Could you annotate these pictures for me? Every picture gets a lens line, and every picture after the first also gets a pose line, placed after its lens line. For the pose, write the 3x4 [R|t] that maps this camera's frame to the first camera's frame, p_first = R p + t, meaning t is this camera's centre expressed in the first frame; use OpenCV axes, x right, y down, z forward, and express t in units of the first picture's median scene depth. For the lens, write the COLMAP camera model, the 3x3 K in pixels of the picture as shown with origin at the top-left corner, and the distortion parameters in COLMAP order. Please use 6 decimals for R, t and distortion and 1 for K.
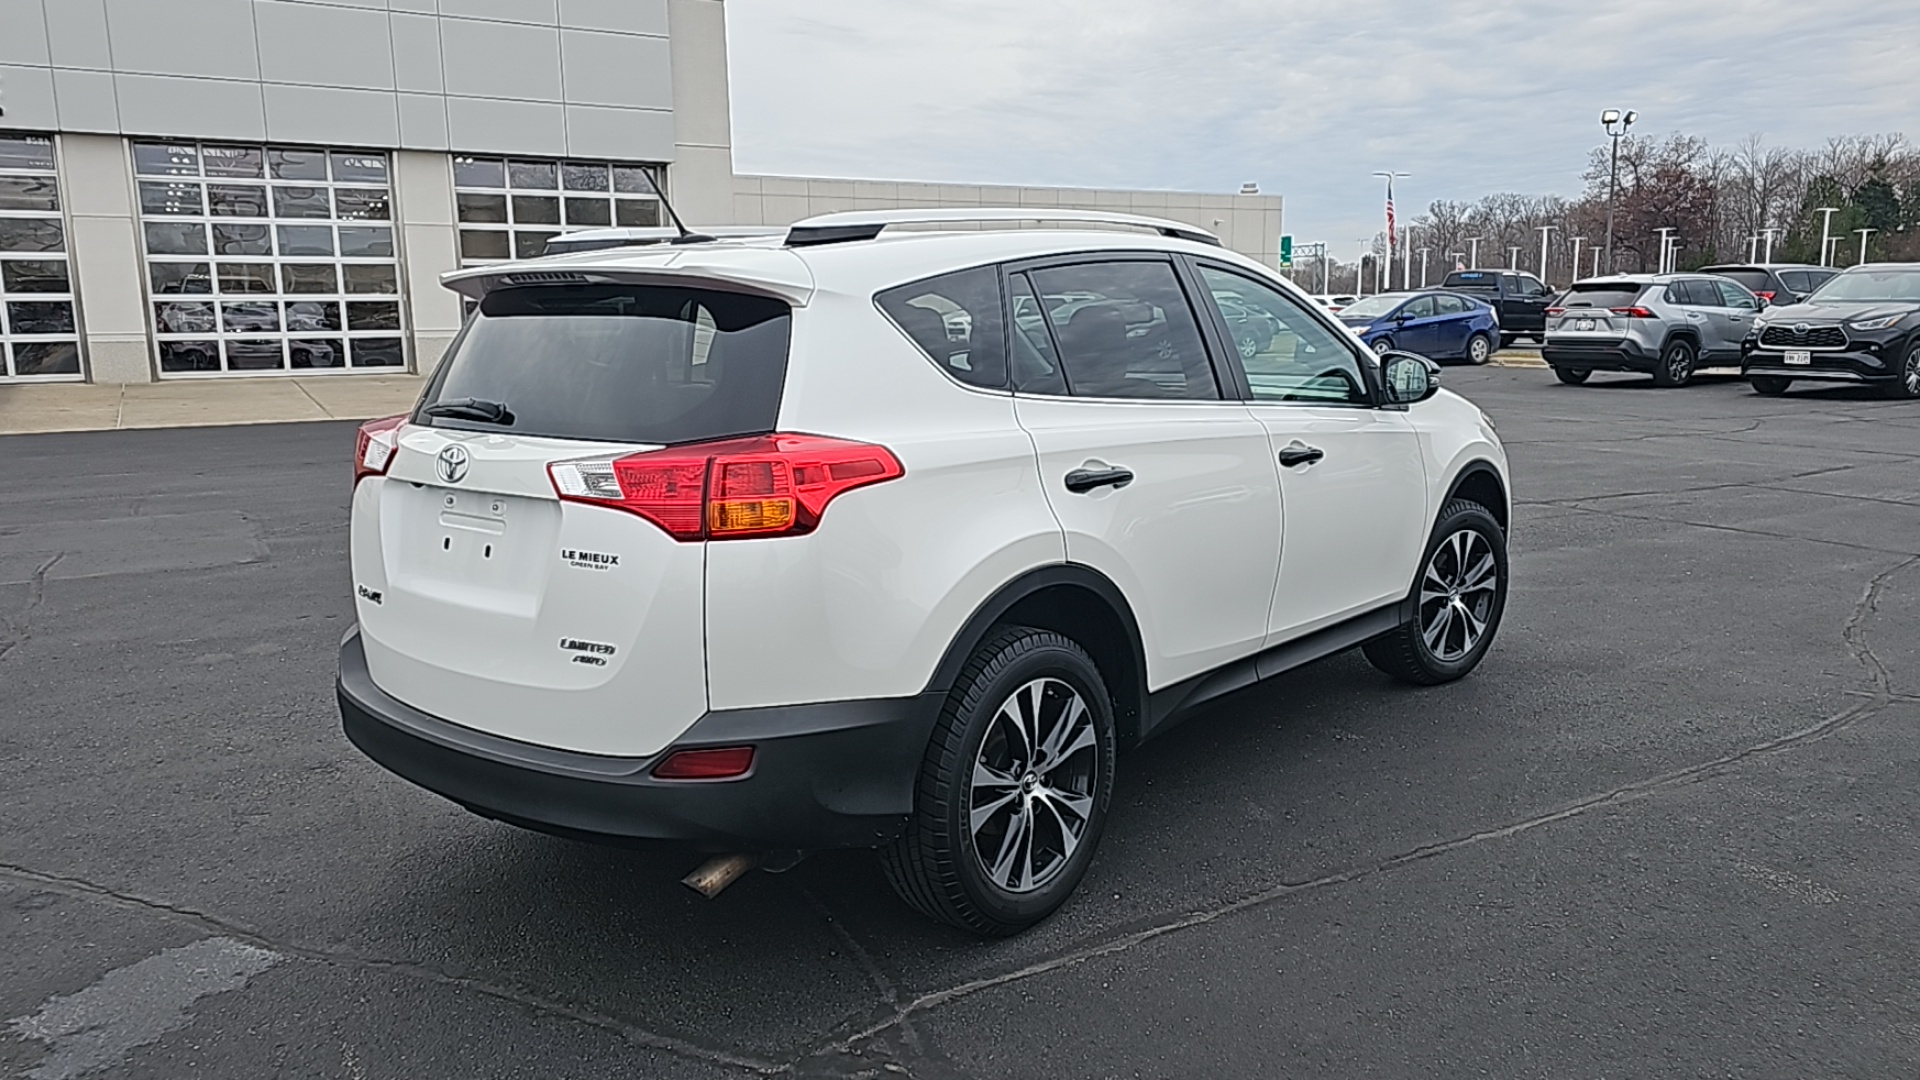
lens RADIAL K [[1371.2, 0, 968.0], [0, 1371.2, 538.8], [0, 0, 1]] dist [0.064650, -0.044035]
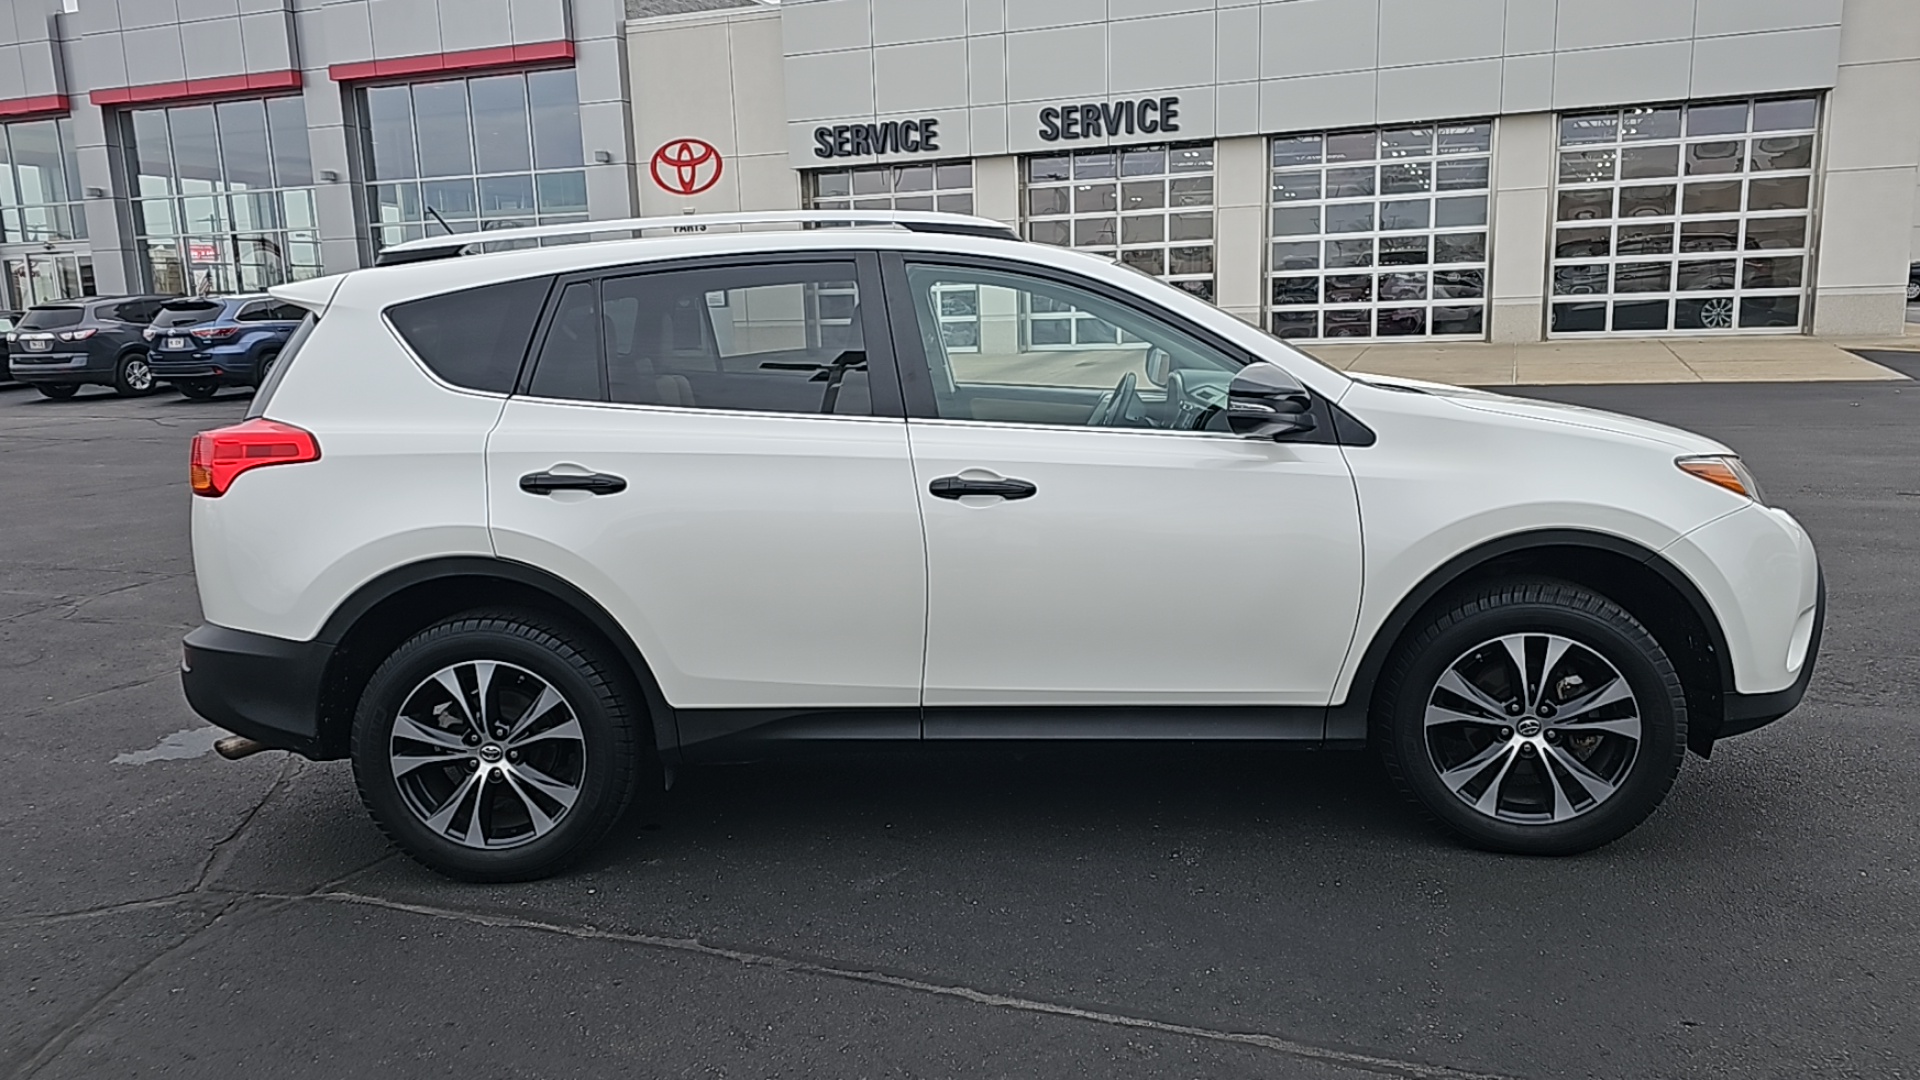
lens RADIAL K [[1371.2, 0, 968.0], [0, 1371.2, 538.8], [0, 0, 1]] dist [0.064650, -0.044035]
pose [[0.620695, 0.127473, -0.773621, 1.055725], [-0.105786, 0.991288, 0.078464, -0.112341], [0.776883, 0.033136, 0.628772, 0.567491]]
